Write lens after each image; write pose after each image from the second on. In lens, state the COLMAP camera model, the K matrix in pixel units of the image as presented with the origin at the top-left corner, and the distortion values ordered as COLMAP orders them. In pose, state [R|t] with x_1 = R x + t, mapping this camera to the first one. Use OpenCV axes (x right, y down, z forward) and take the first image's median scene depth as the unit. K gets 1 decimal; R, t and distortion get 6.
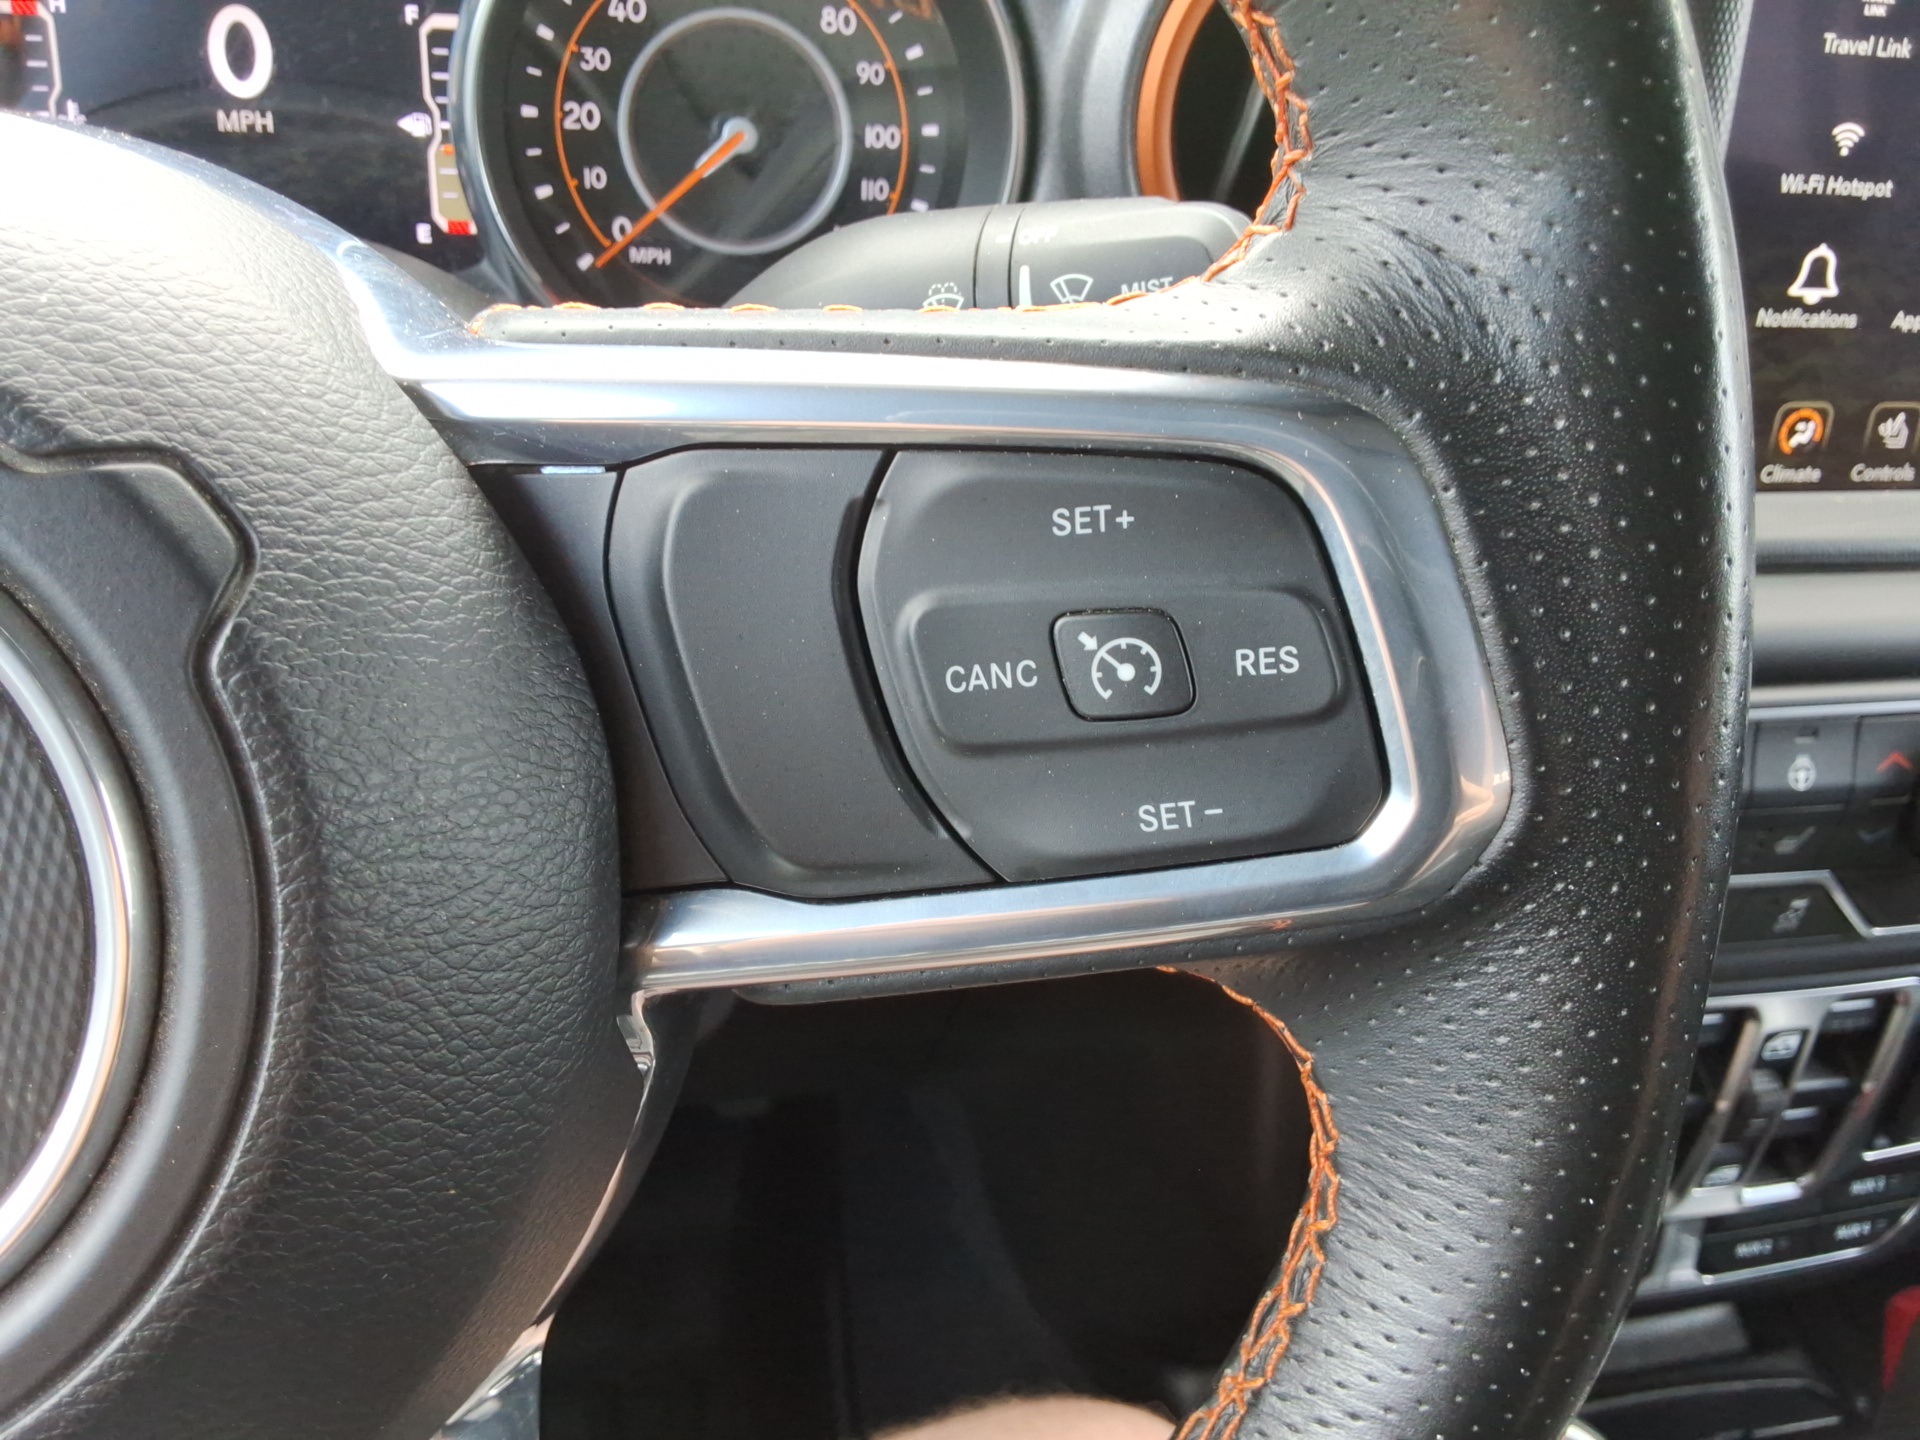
lens RADIAL K [[1556.9, 0, 962.6], [0, 1556.9, 689.7], [0, 0, 1]] dist [0.077546, -0.152565]
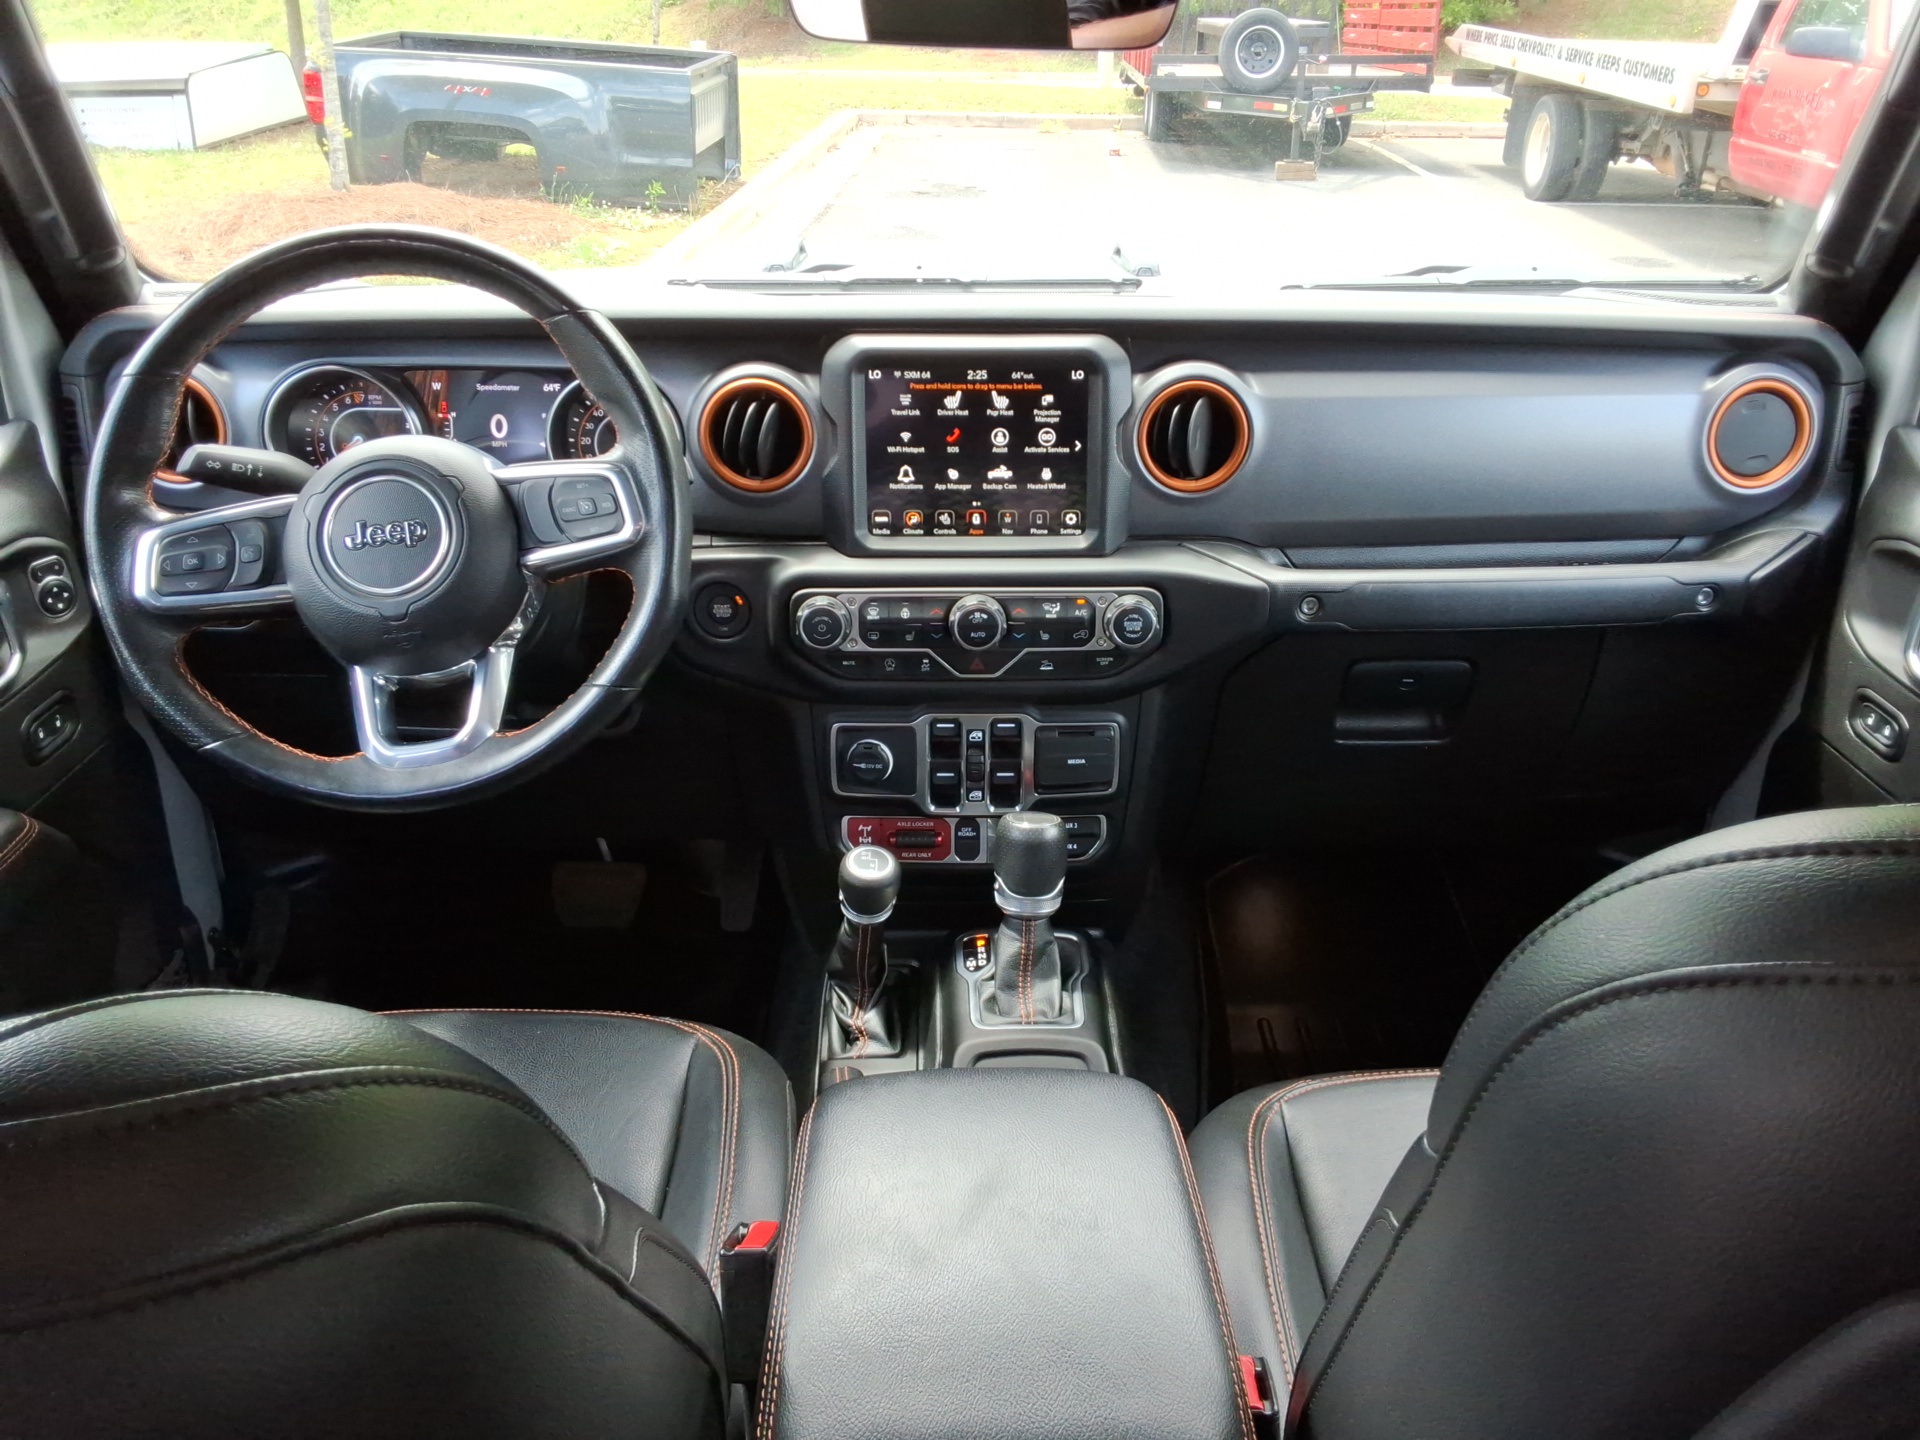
lens RADIAL K [[1514.3, 0, 984.1], [0, 1514.3, 685.0], [0, 0, 1]] dist [0.061227, -0.006592]
pose [[0.983619, 0.000645, -0.180259, 1.340035], [-0.034316, 0.982377, -0.183734, 0.833541], [0.176963, 0.186910, 0.966307, -2.208239]]
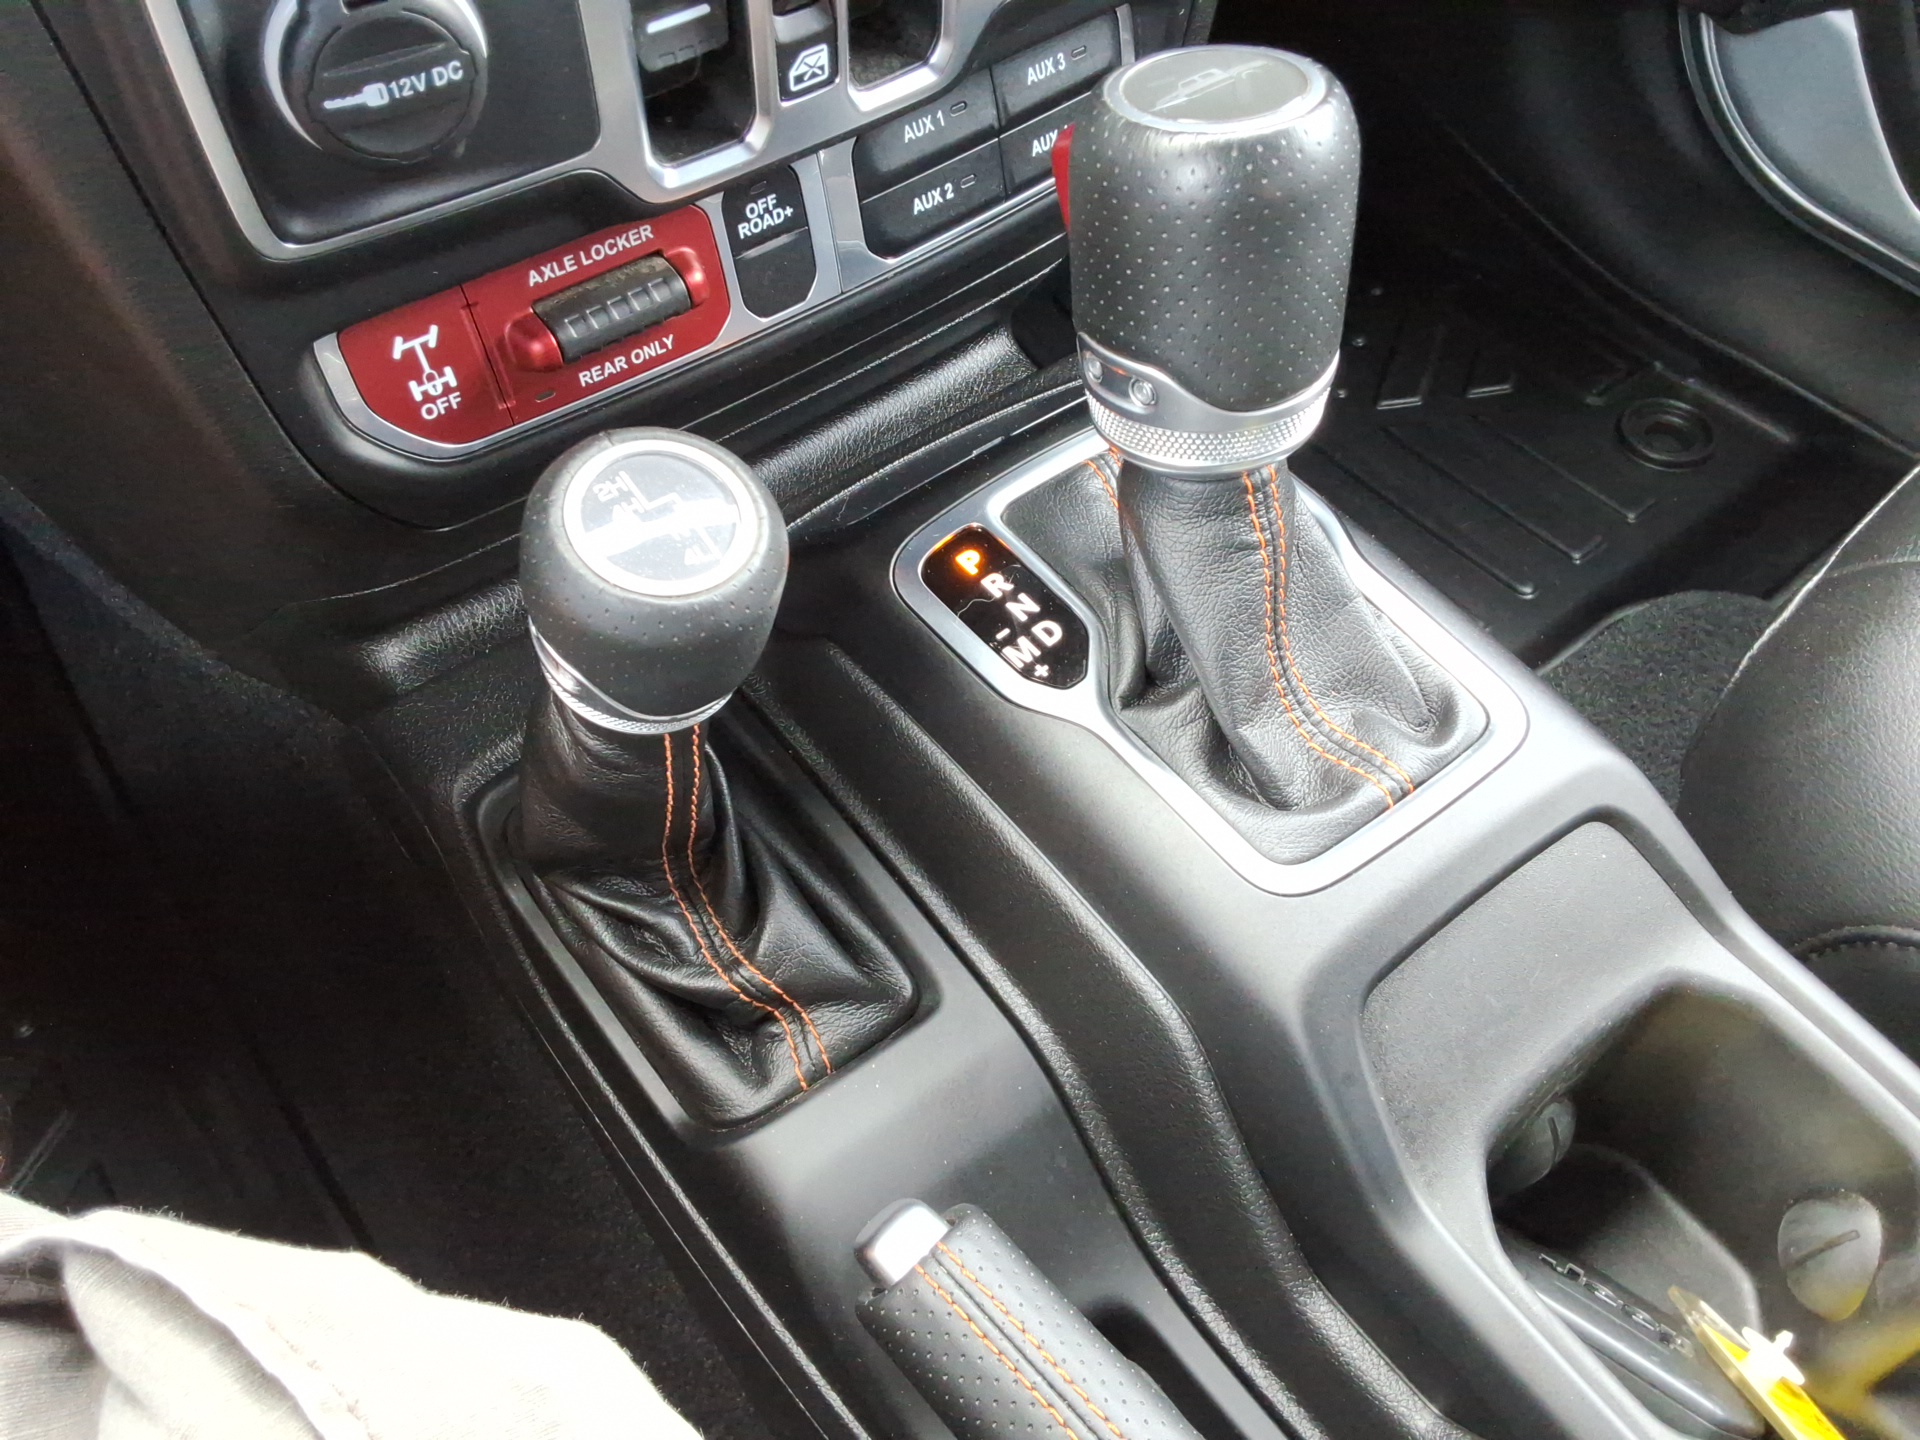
lens RADIAL K [[1536.7, 0, 976.3], [0, 1536.7, 684.6], [0, 0, 1]] dist [0.118294, -0.193132]
pose [[0.887994, -0.398353, 0.229744, 0.380010], [0.291458, 0.873979, 0.388862, 0.412728], [-0.355696, -0.278346, 0.892191, 0.368283]]
